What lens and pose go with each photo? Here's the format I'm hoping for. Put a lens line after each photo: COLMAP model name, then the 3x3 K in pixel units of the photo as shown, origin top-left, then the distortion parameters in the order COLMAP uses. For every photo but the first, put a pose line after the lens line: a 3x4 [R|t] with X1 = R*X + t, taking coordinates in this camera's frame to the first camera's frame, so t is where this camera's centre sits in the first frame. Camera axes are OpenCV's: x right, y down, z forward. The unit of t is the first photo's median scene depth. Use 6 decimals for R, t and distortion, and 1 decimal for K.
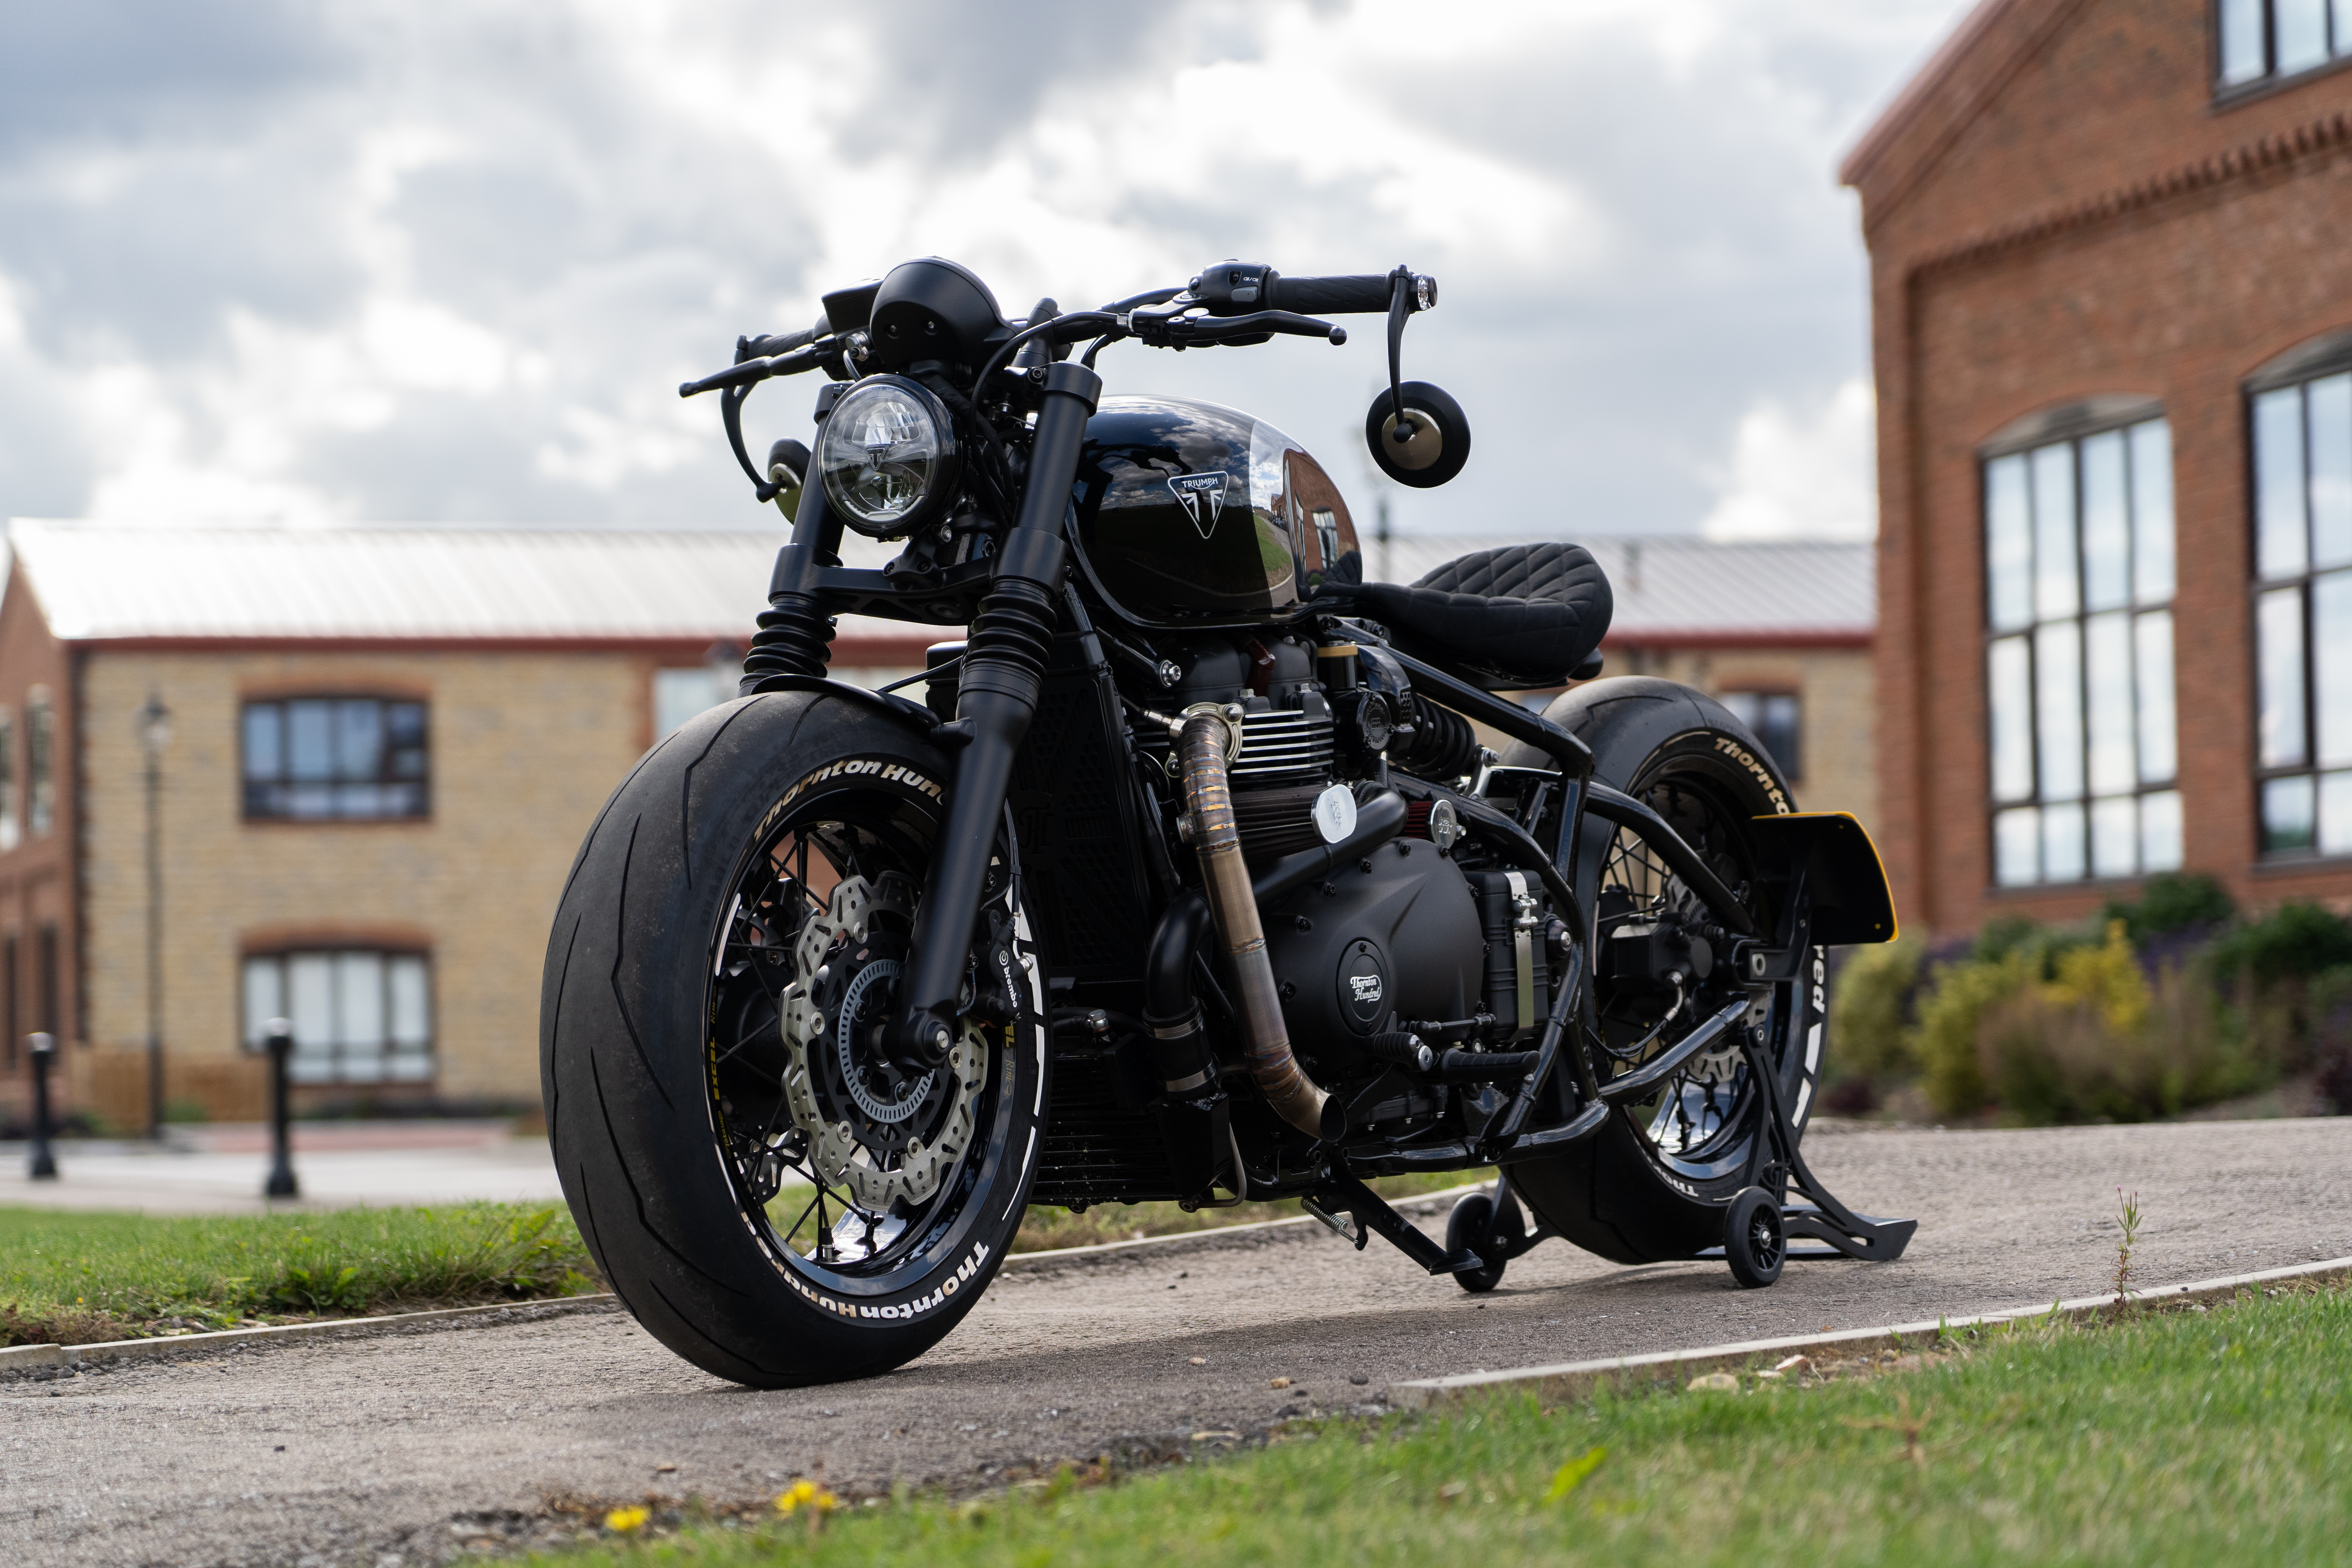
lens RADIAL K [[7165.2, 0, 1176.0], [0, 7165.2, 784.0], [0, 0, 1]] dist [0.173826, 0.539281]
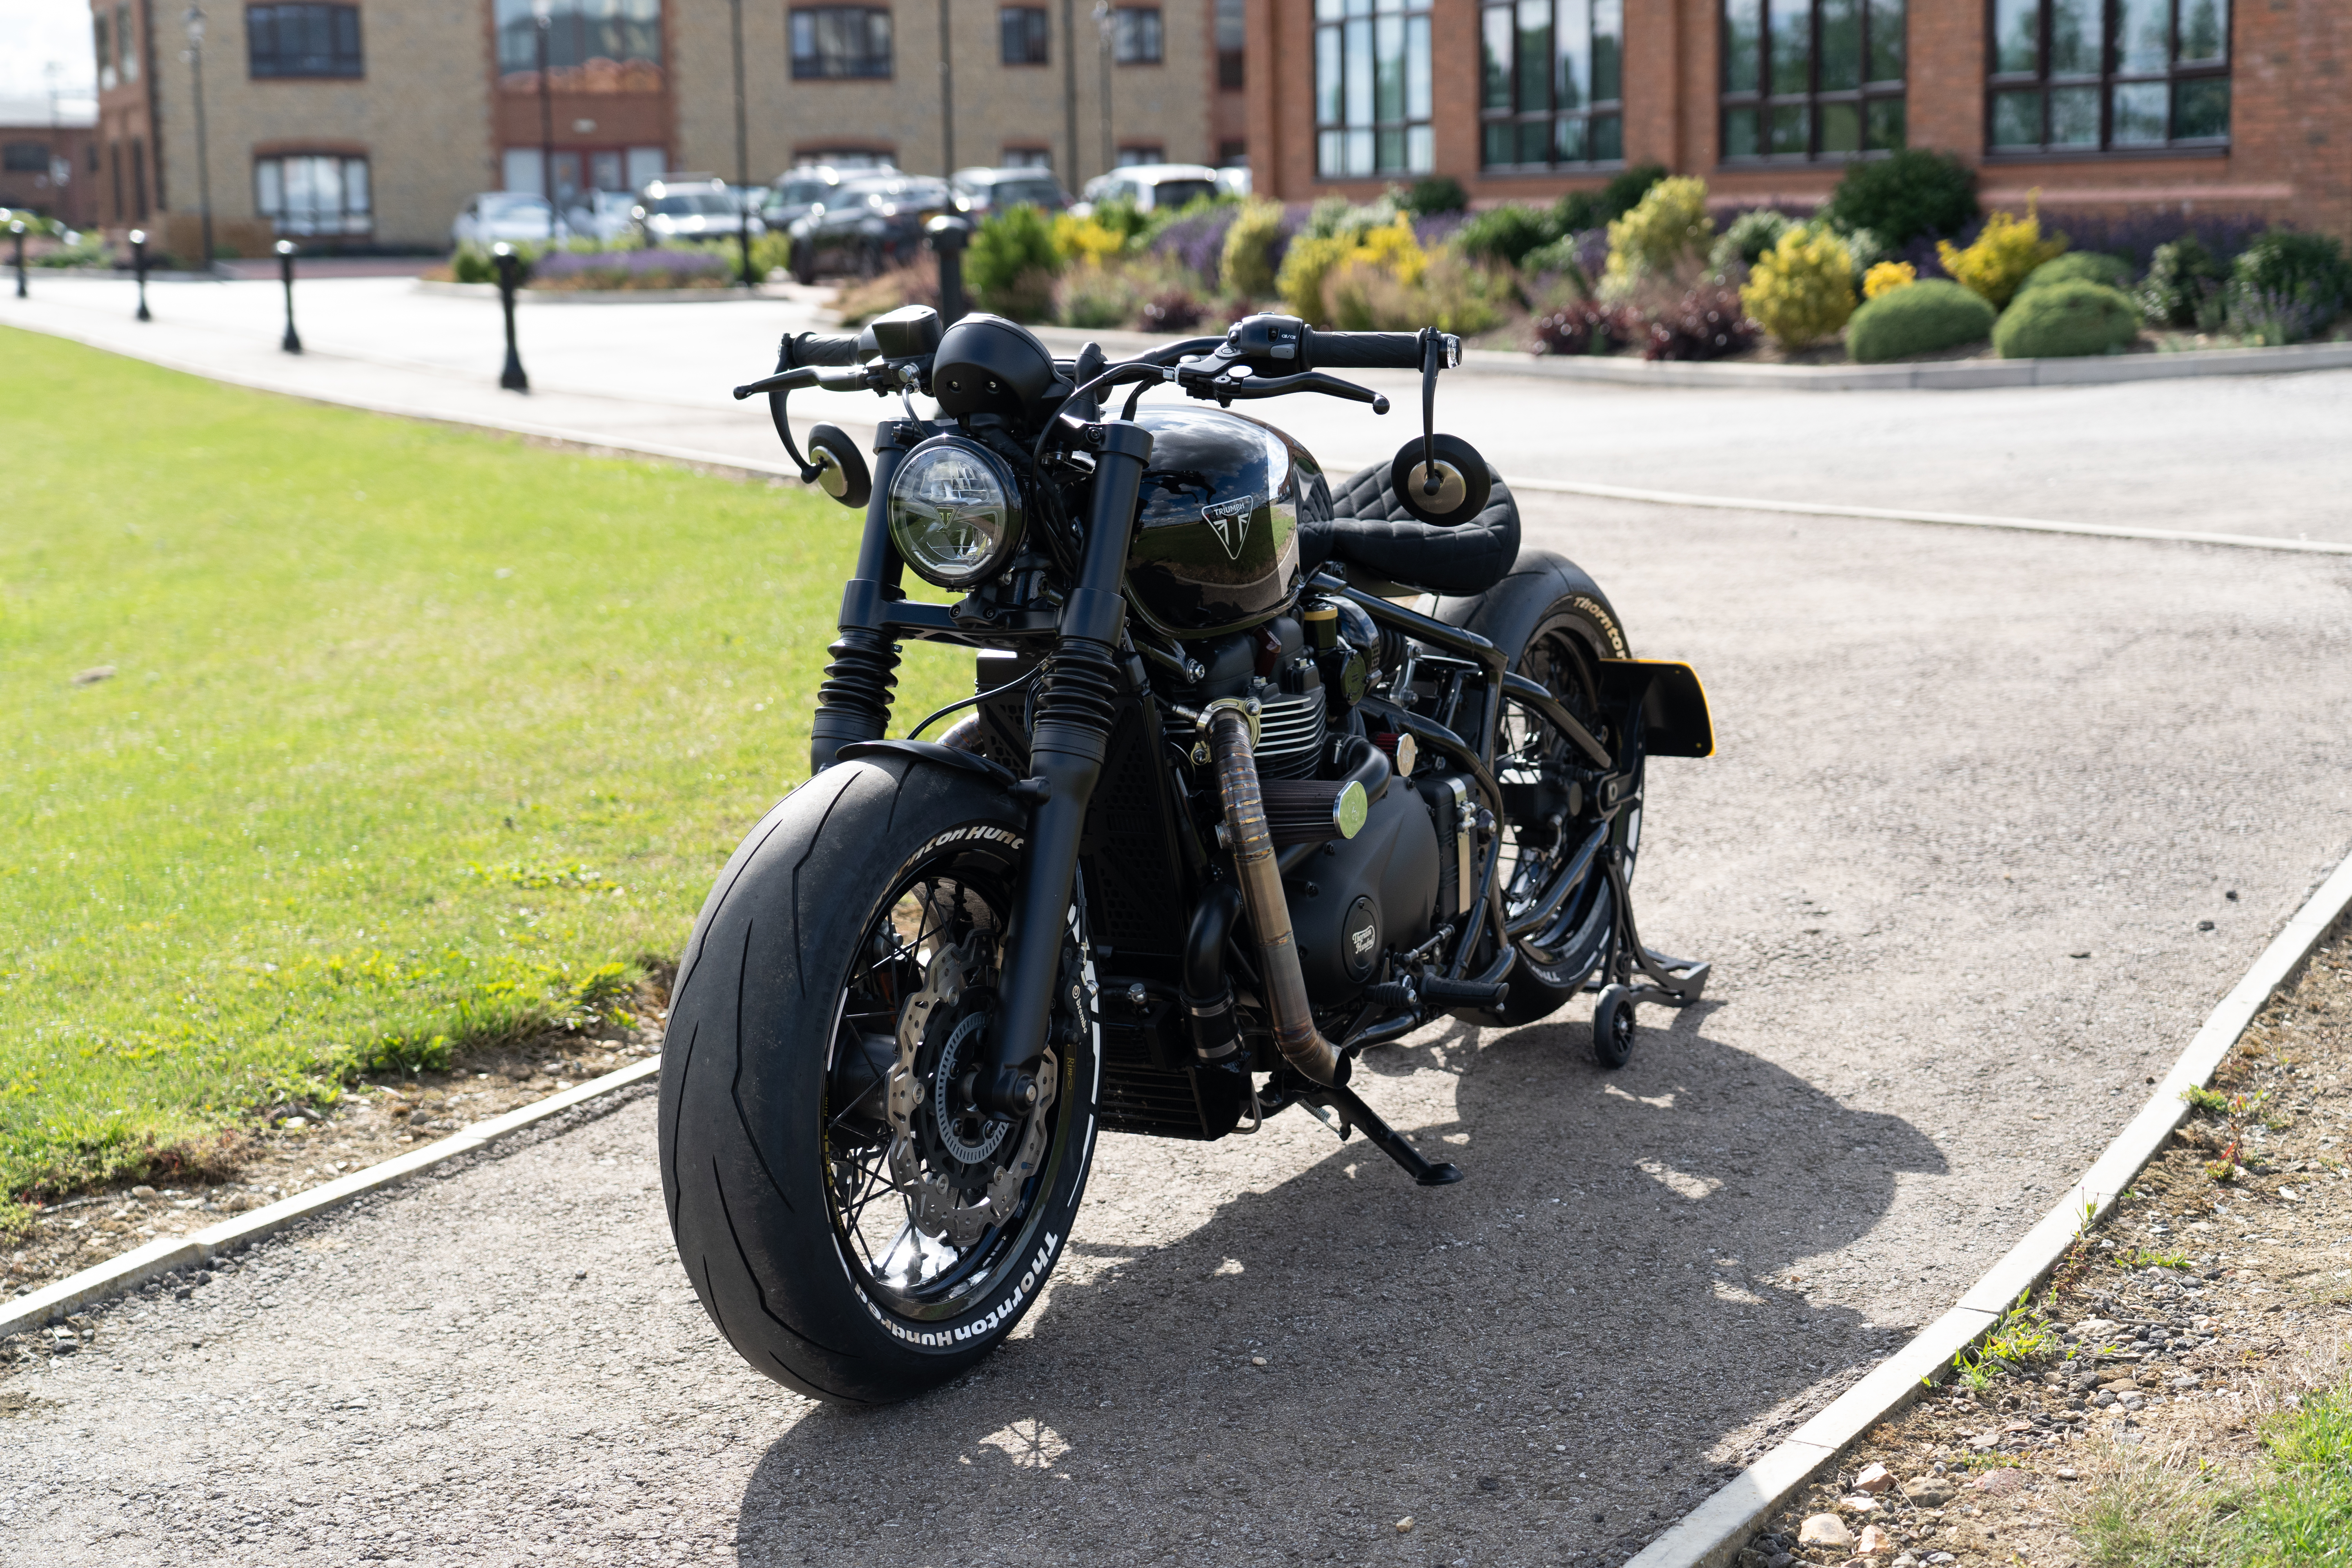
lens RADIAL K [[3884.8, 0, 1176.0], [0, 3884.8, 784.0], [0, 0, 1]] dist [0.025348, 0.597047]
pose [[0.994949, -0.015458, 0.099187, -0.064498], [-0.004034, 0.981118, 0.193370, -0.116081], [-0.100303, -0.192794, 0.976099, 0.418004]]
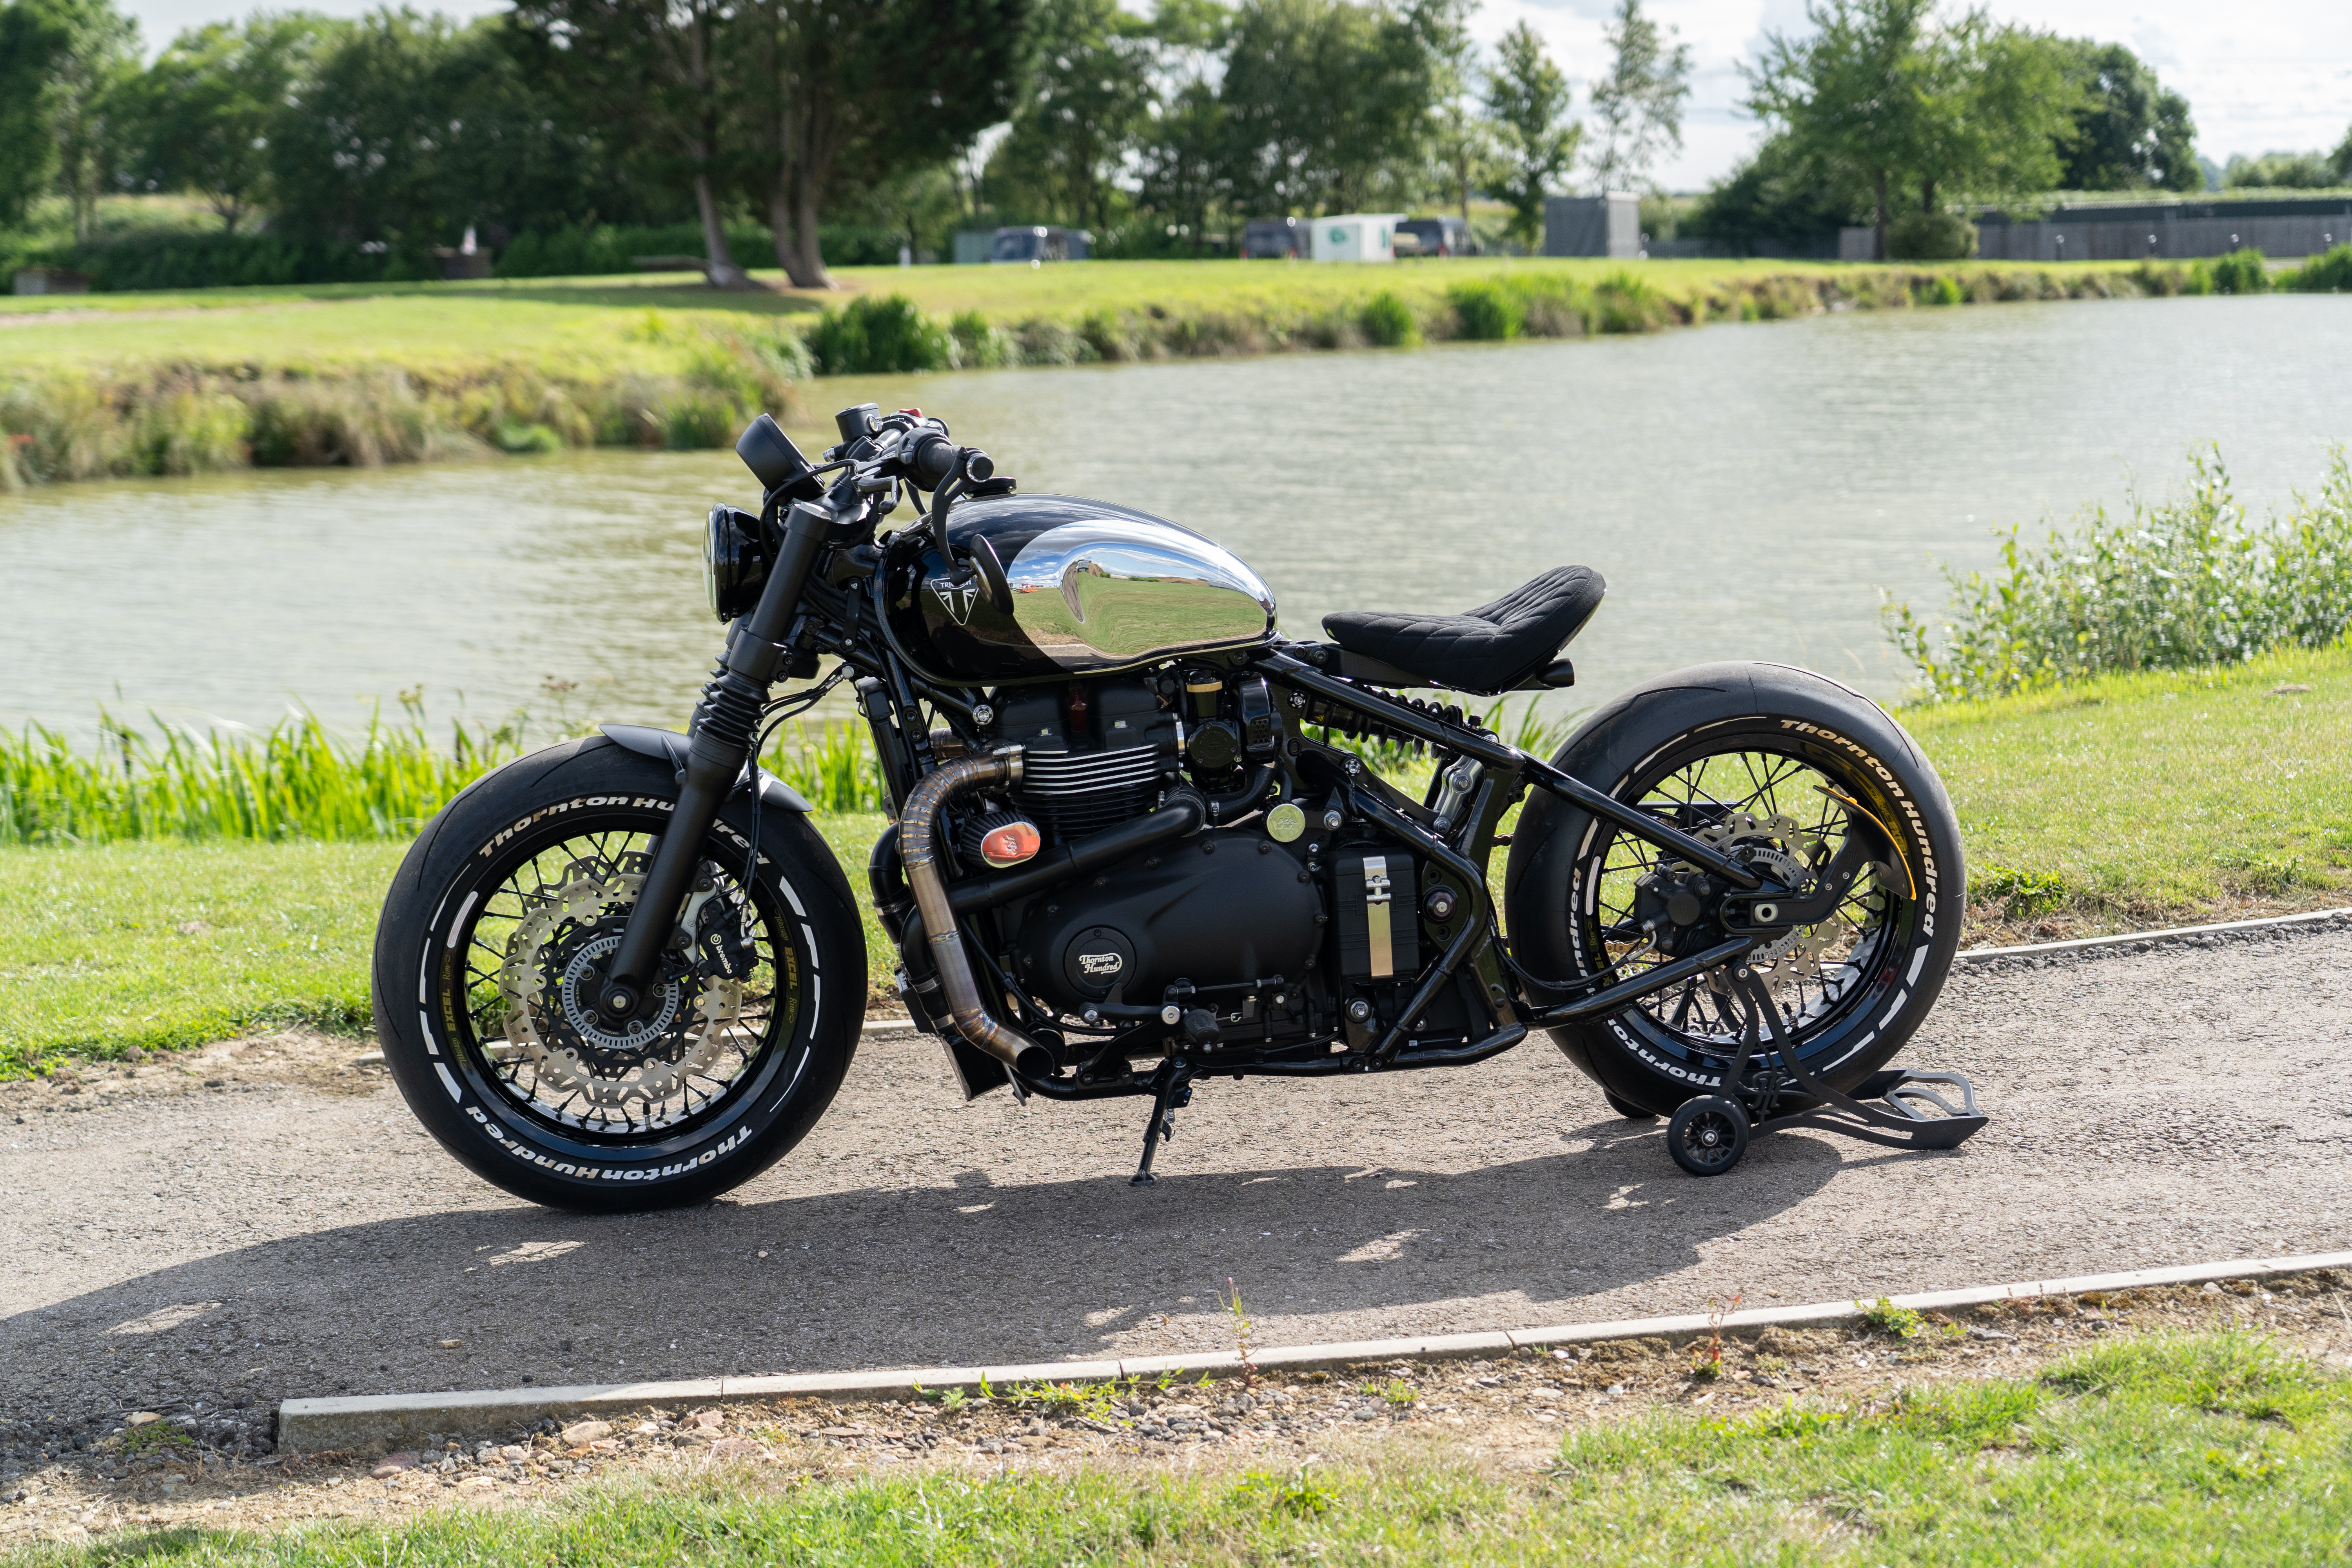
lens RADIAL K [[3884.8, 0, 1176.0], [0, 3884.8, 784.0], [0, 0, 1]] dist [0.025348, 0.597047]
pose [[0.668419, 0.130600, -0.732230, 0.567890], [0.020670, 0.980822, 0.193808, -0.145606], [0.743498, -0.144680, 0.652900, 0.557274]]
